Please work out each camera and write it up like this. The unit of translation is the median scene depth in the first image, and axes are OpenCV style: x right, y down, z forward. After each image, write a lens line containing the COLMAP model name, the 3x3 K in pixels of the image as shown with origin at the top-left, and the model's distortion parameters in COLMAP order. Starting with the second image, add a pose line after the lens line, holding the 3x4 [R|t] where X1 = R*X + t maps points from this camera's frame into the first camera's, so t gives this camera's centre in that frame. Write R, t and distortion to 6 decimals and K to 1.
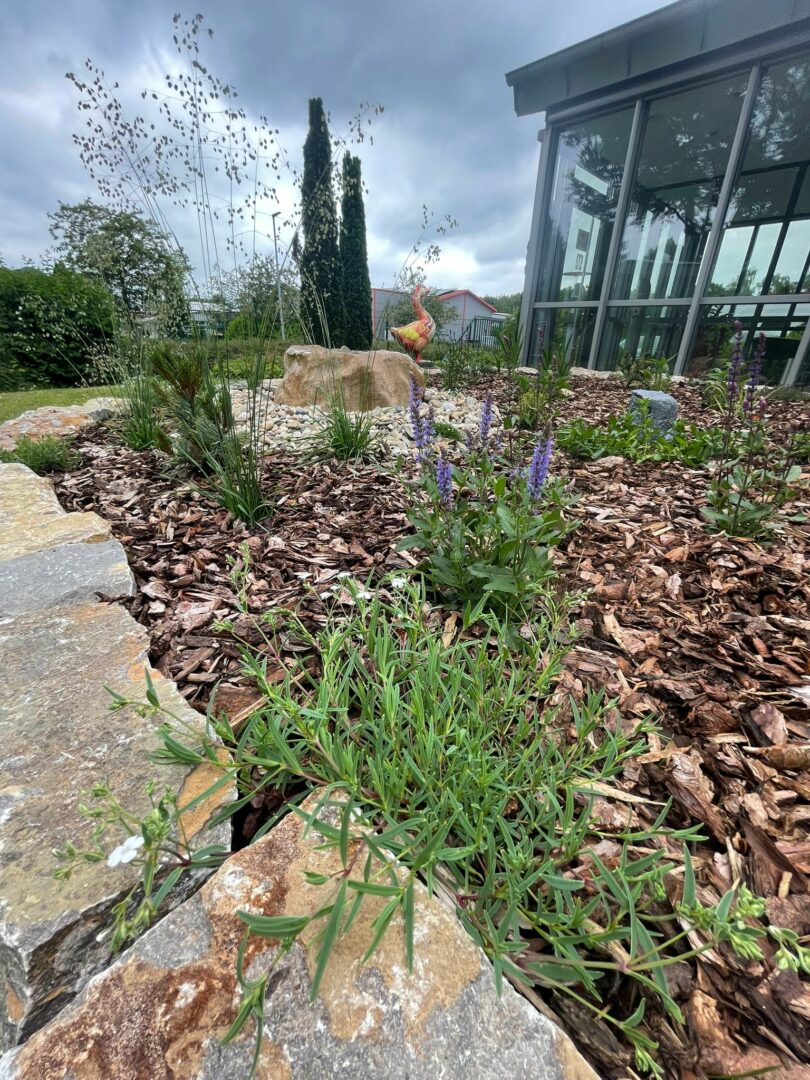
lens RADIAL K [[431.7, 0, 405.0], [0, 431.7, 540.0], [0, 0, 1]] dist [-0.002226, 0.002256]
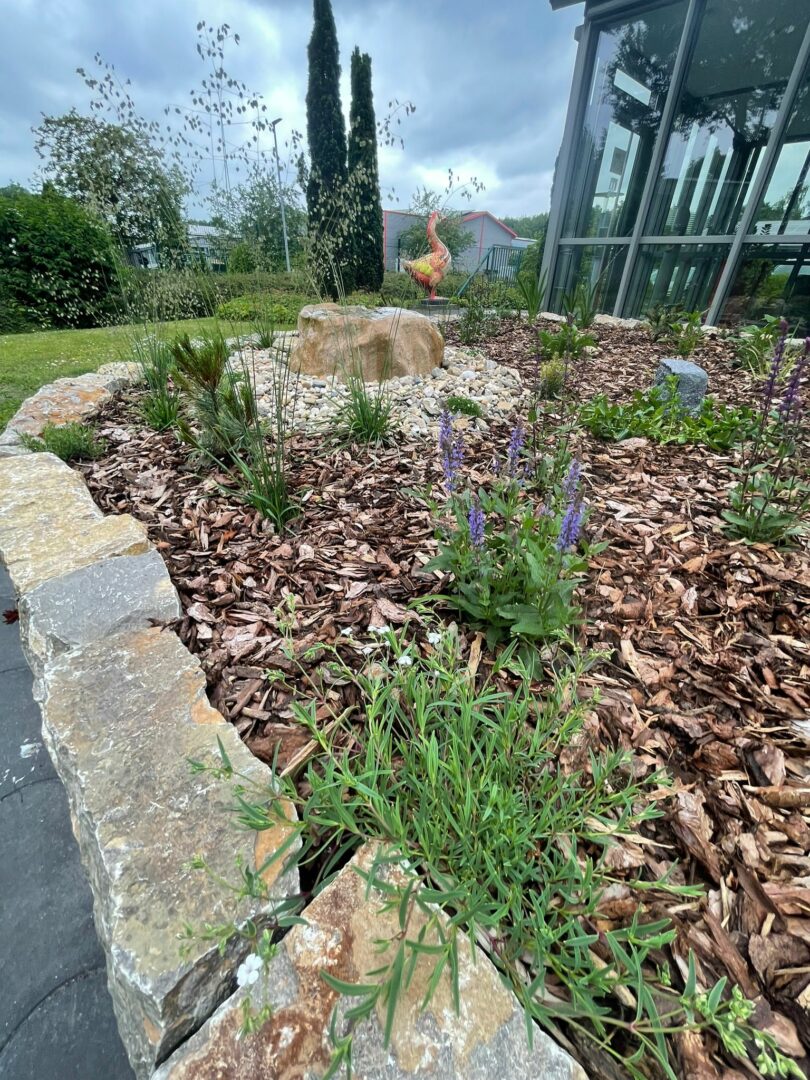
lens RADIAL K [[429.6, 0, 405.0], [0, 429.6, 540.0], [0, 0, 1]] dist [0.001247, 0.000043]
pose [[0.999703, 0.012027, -0.021203, -0.038177], [-0.009262, 0.991990, 0.125980, -0.153261], [0.022549, -0.125746, 0.991806, -0.020213]]
